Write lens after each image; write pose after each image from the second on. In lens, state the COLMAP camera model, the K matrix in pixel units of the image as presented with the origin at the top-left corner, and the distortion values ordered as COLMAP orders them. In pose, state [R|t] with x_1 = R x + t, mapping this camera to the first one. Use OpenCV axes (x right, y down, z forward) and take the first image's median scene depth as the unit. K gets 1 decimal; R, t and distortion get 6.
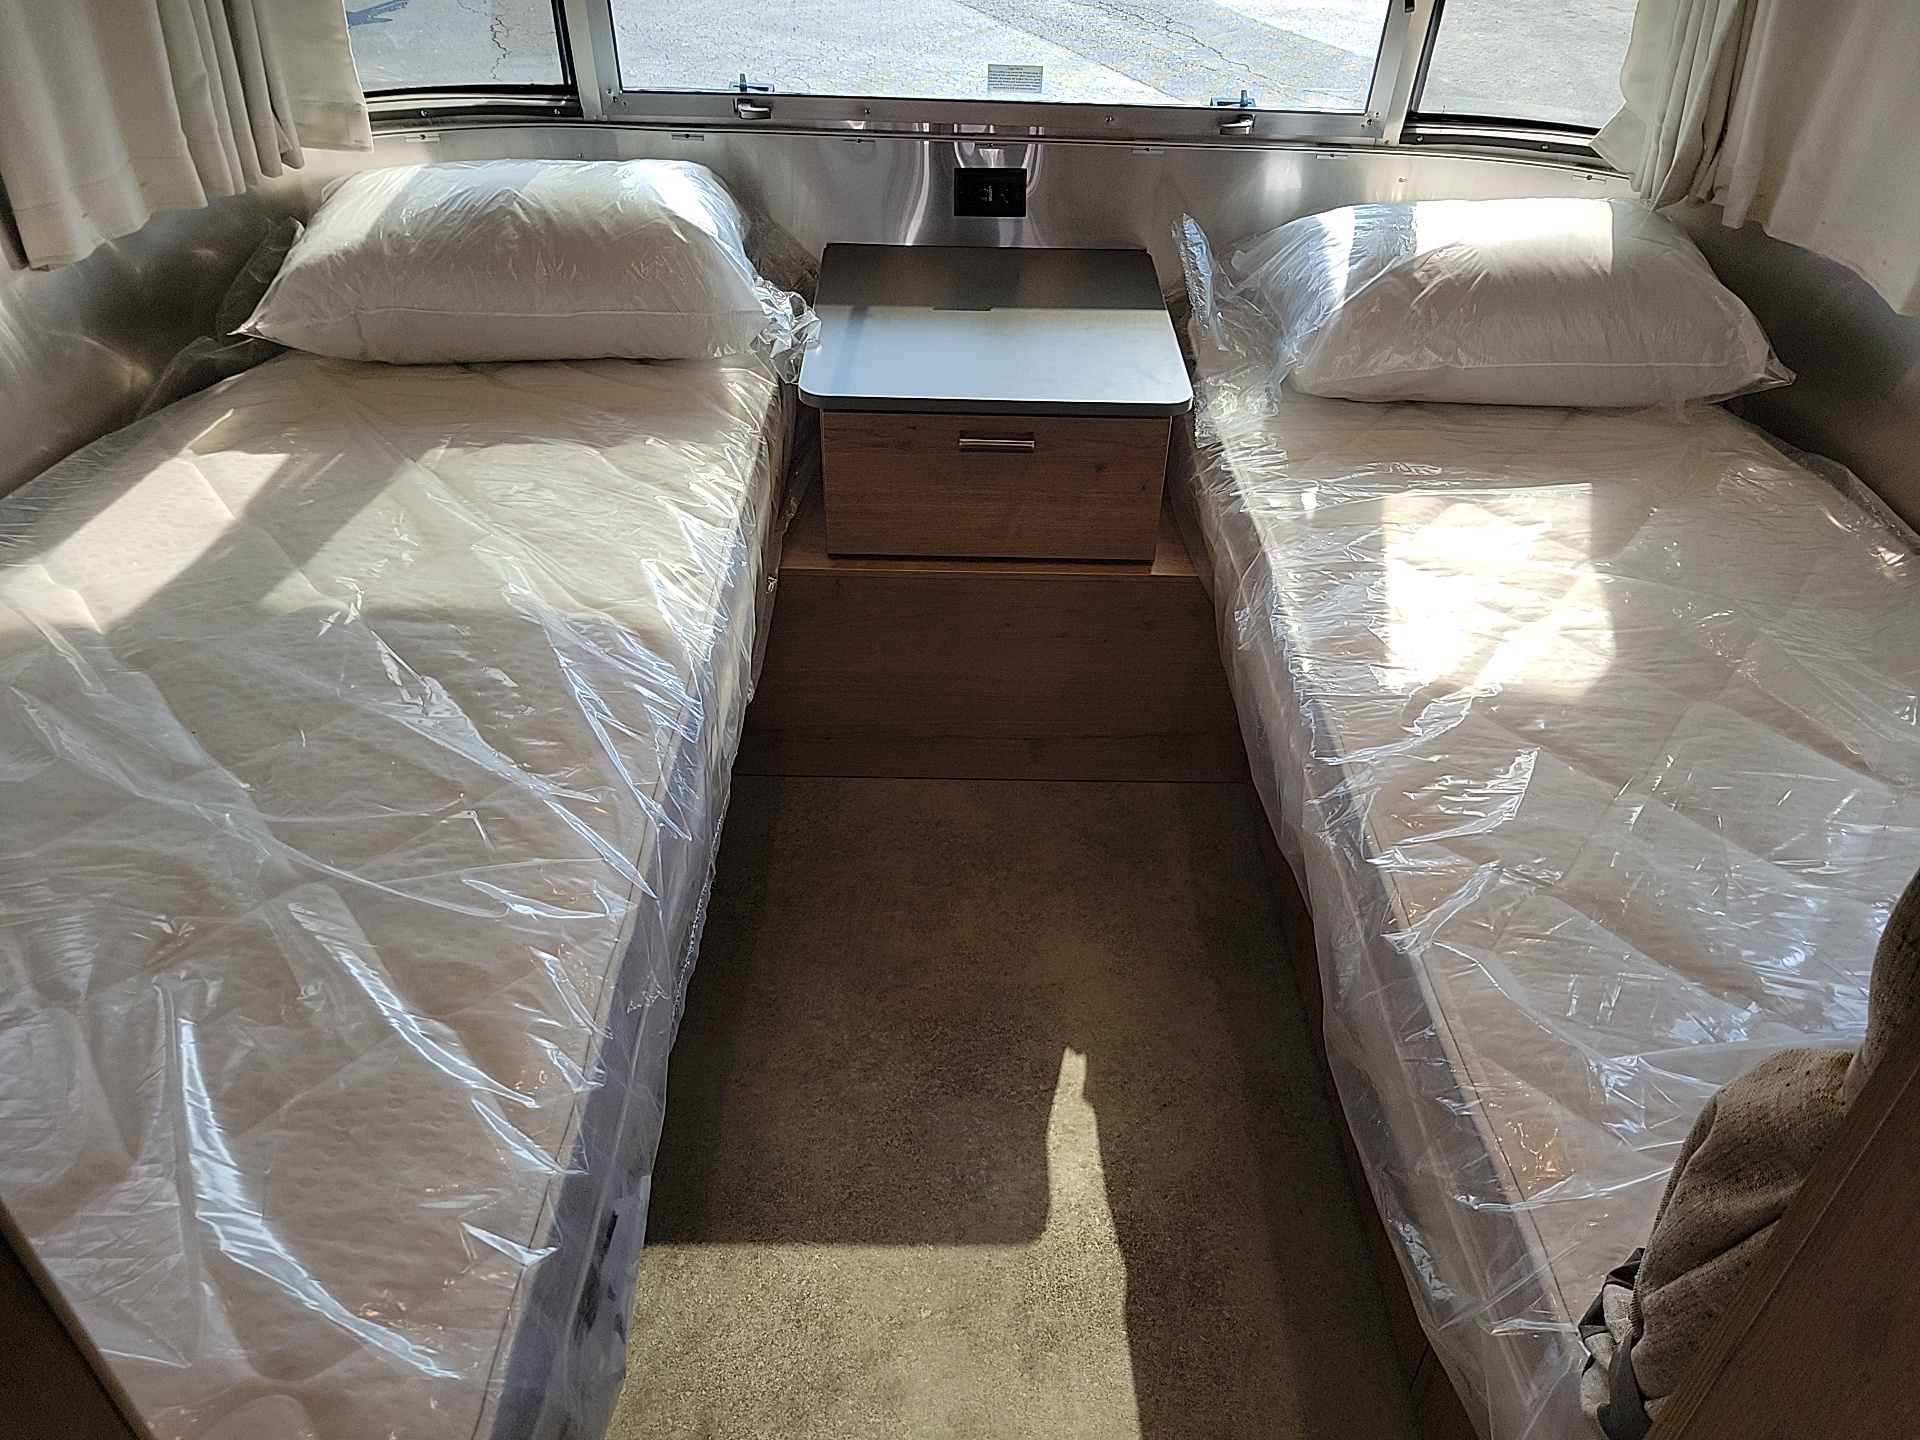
lens RADIAL K [[1400.3, 0, 960.0], [0, 1400.3, 720.0], [0, 0, 1]] dist [0.021173, -0.006982]
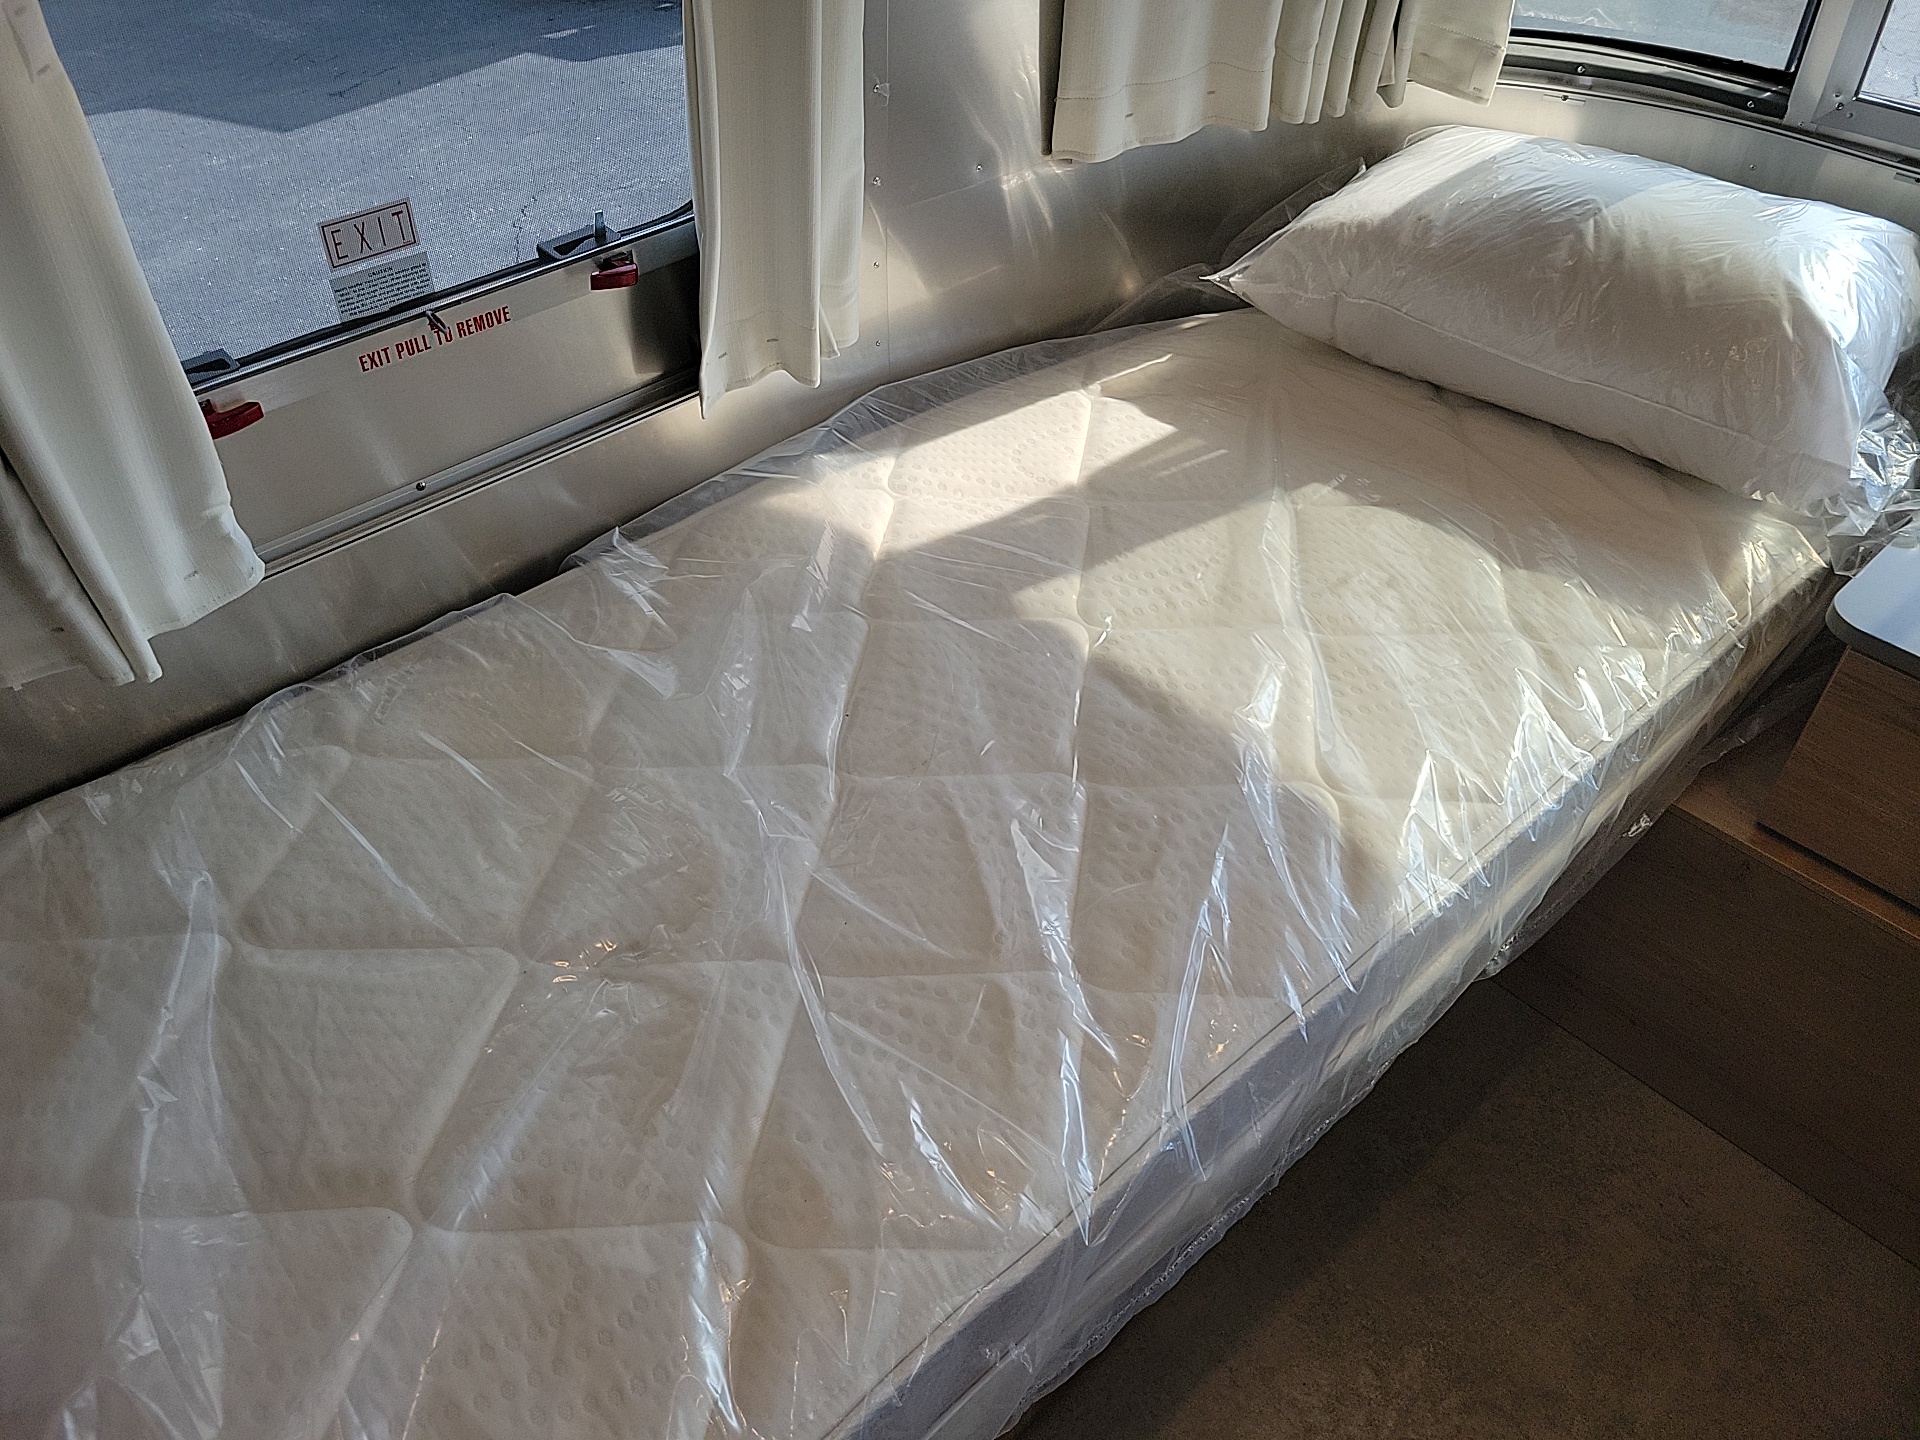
lens RADIAL K [[1400.3, 0, 960.0], [0, 1400.3, 720.0], [0, 0, 1]] dist [0.021173, -0.006982]
pose [[0.671849, 0.479495, -0.564538, 0.011785], [-0.439601, 0.871560, 0.217104, -0.146588], [0.596129, 0.102310, 0.796344, 0.218993]]
